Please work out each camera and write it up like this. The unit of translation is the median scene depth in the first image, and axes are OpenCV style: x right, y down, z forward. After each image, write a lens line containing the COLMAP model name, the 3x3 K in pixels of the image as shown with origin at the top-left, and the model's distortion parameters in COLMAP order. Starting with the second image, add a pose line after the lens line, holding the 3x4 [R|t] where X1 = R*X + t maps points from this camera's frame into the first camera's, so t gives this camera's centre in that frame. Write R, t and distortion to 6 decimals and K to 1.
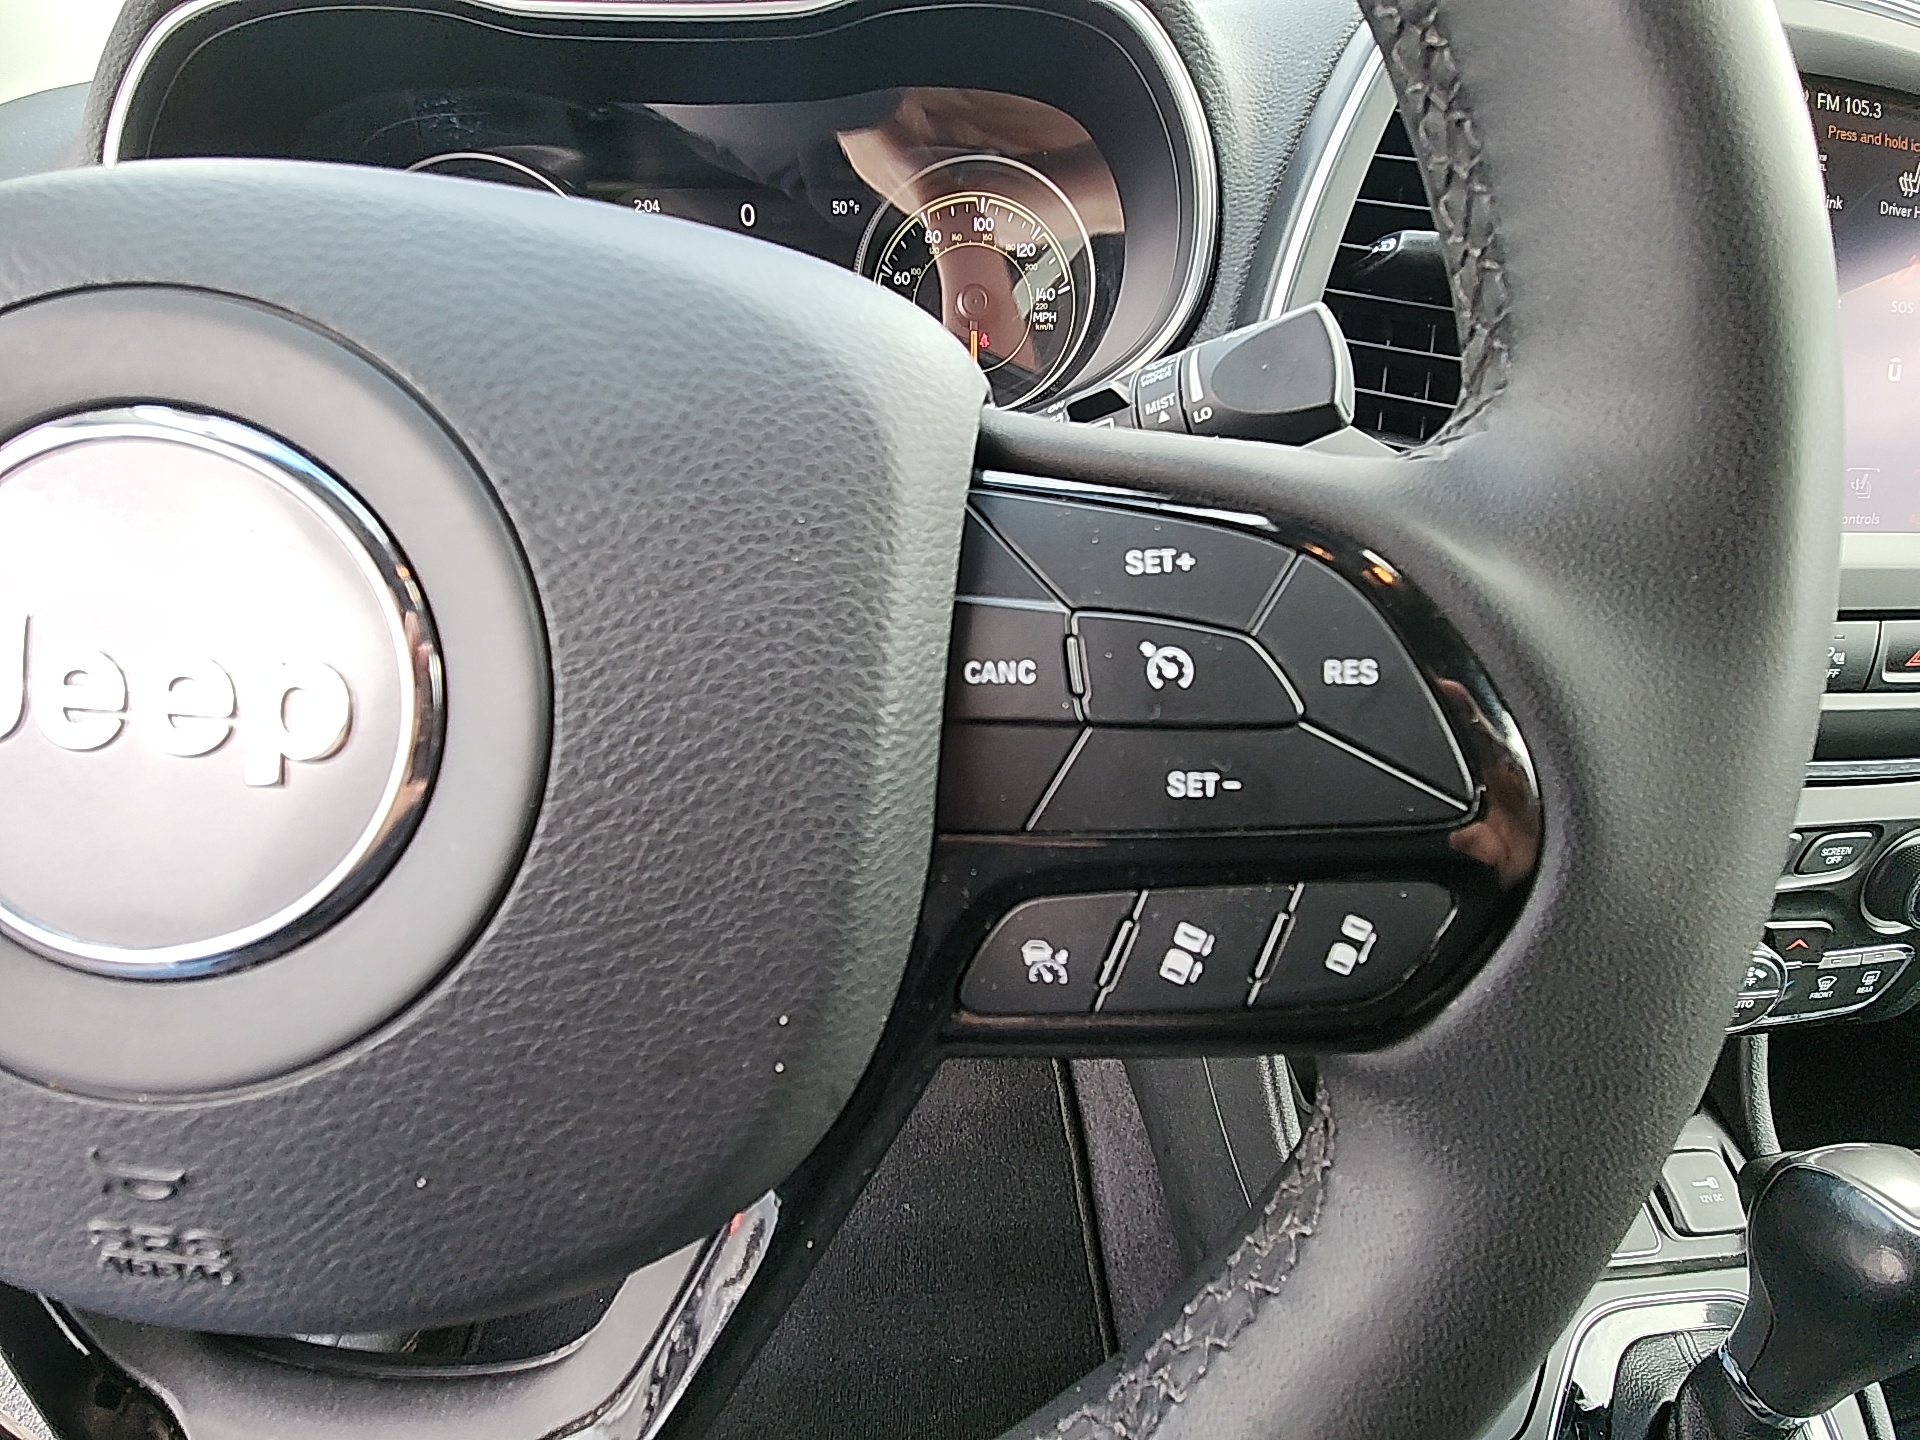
lens RADIAL K [[774.3, 0, 948.4], [0, 774.3, 713.6], [0, 0, 1]] dist [0.029779, -0.019234]
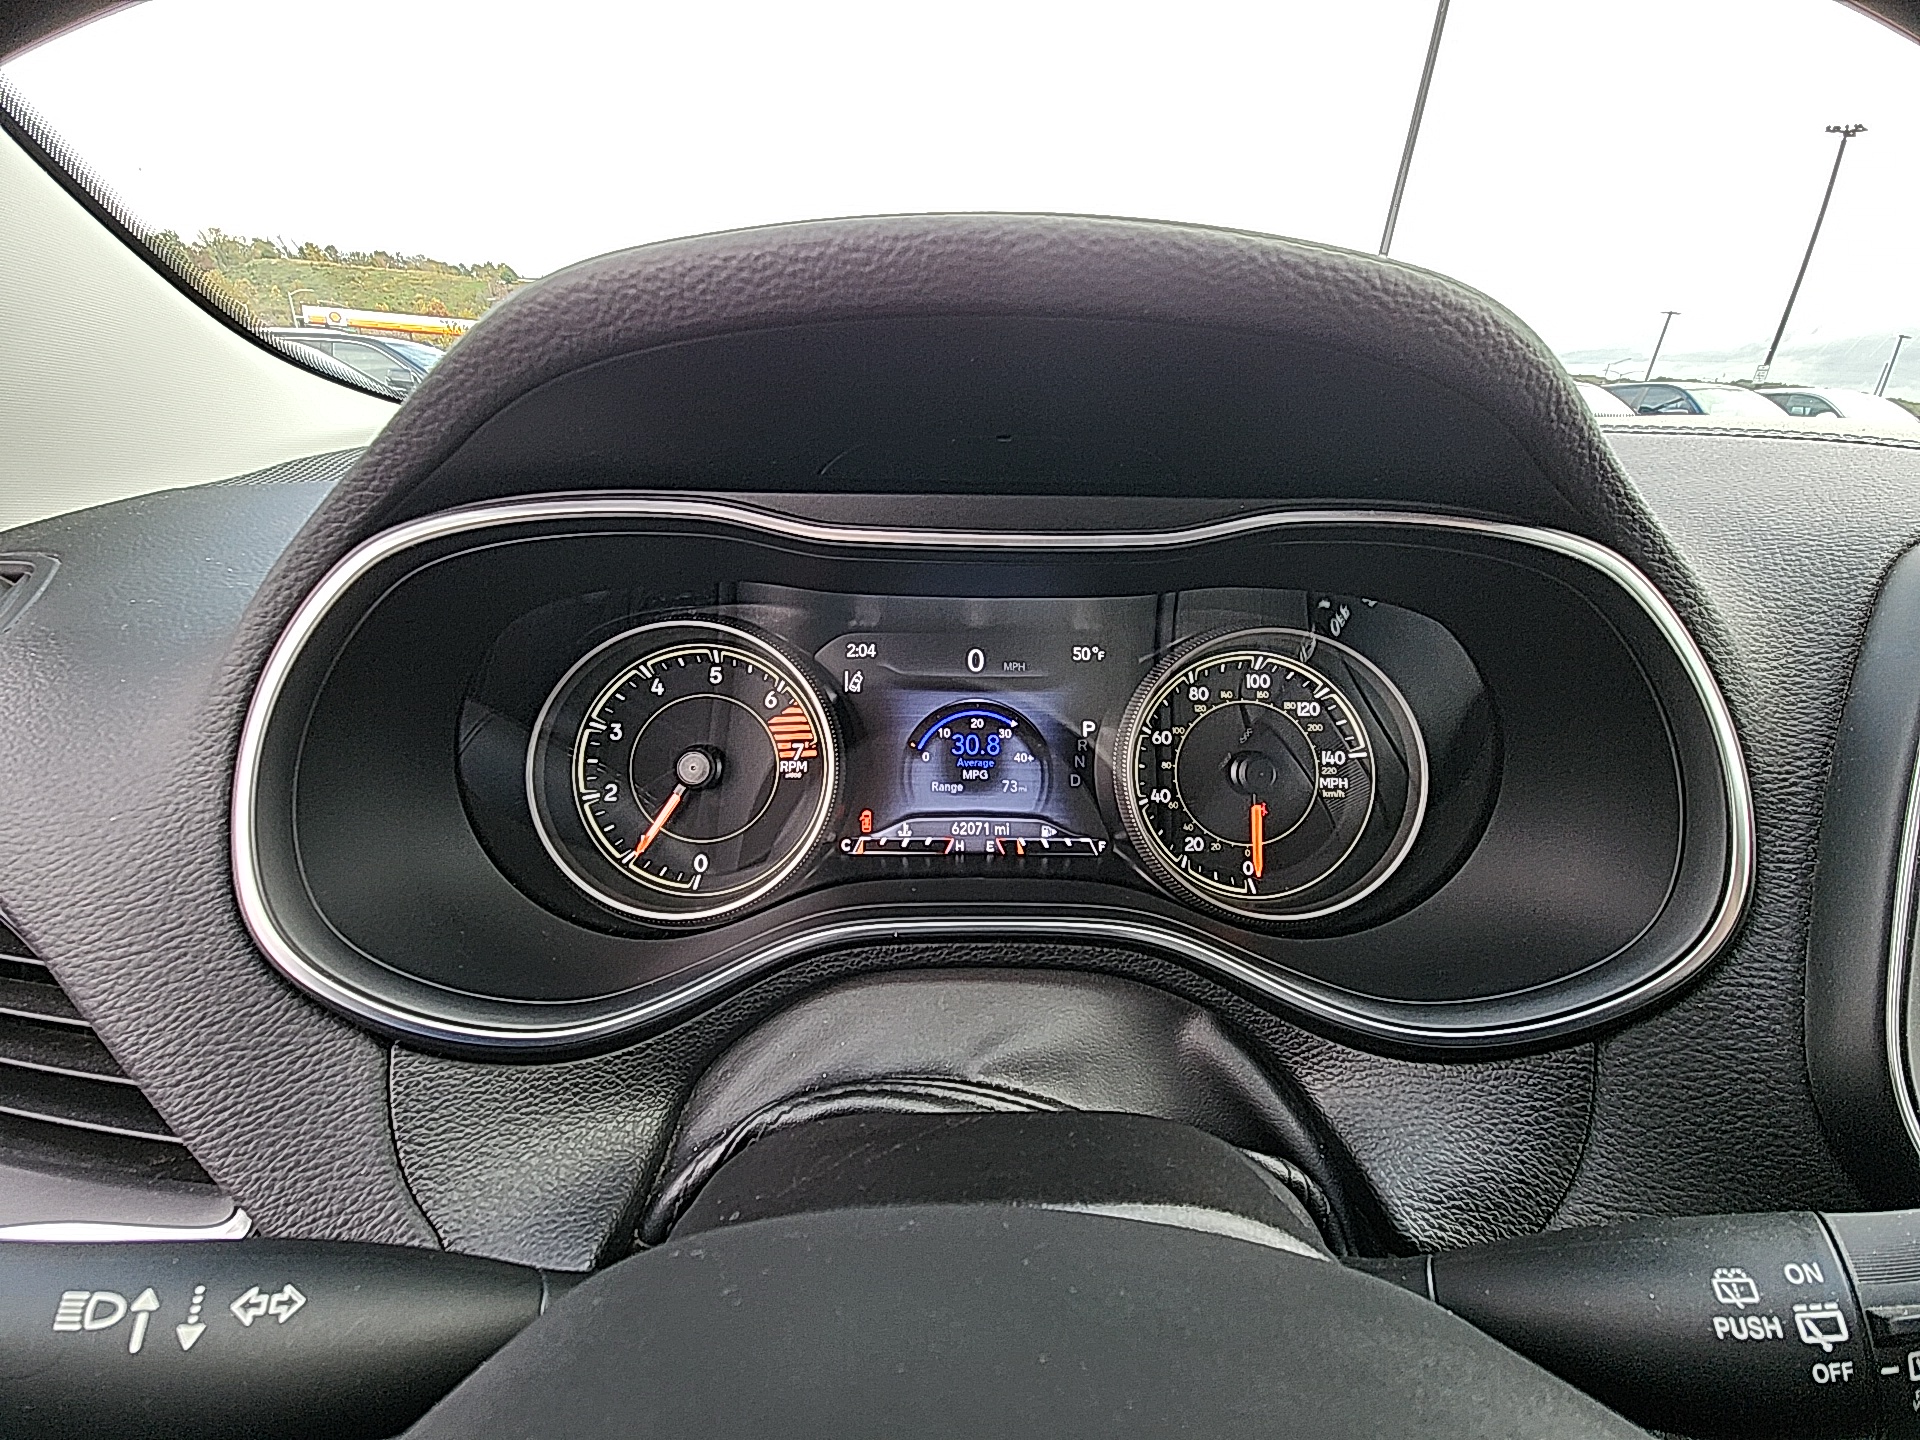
lens RADIAL K [[755.5, 0, 960.0], [0, 755.5, 720.0], [0, 0, 1]] dist [0.000855, -0.000045]
pose [[0.999815, 0.017879, -0.007036, -0.838624], [-0.019074, 0.967730, -0.251266, -1.144056], [0.002316, 0.251354, 0.967892, 0.653966]]
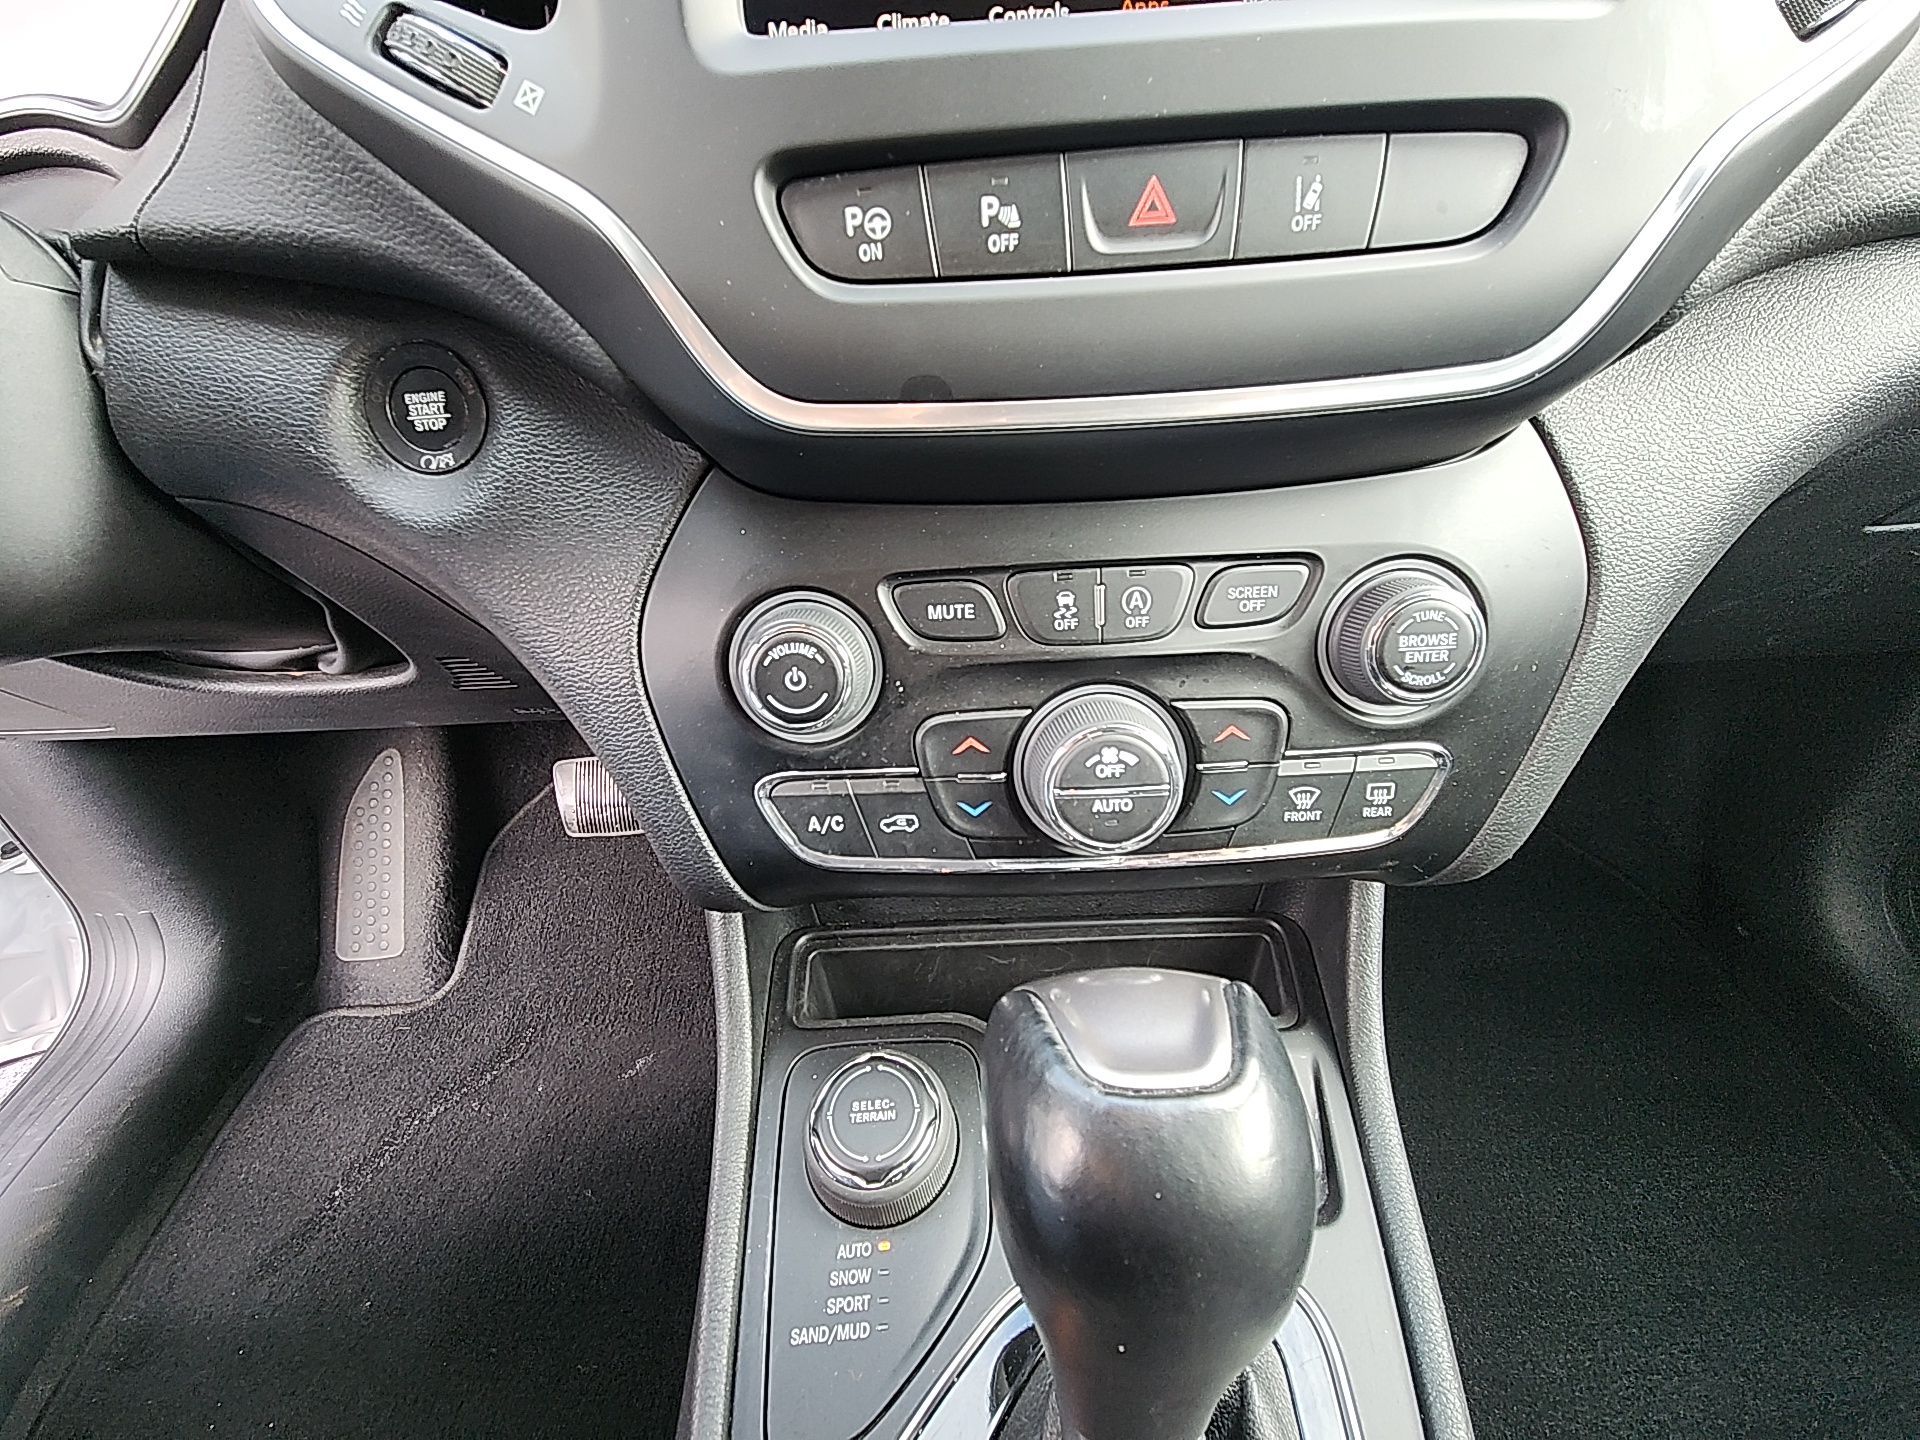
lens RADIAL K [[786.4, 0, 951.6], [0, 786.4, 714.3], [0, 0, 1]] dist [0.000255, -0.001130]
pose [[0.997716, -0.022728, -0.063605, 2.350638], [0.019857, 0.998771, -0.045414, 0.817484], [0.064559, 0.044047, 0.996941, 0.701261]]
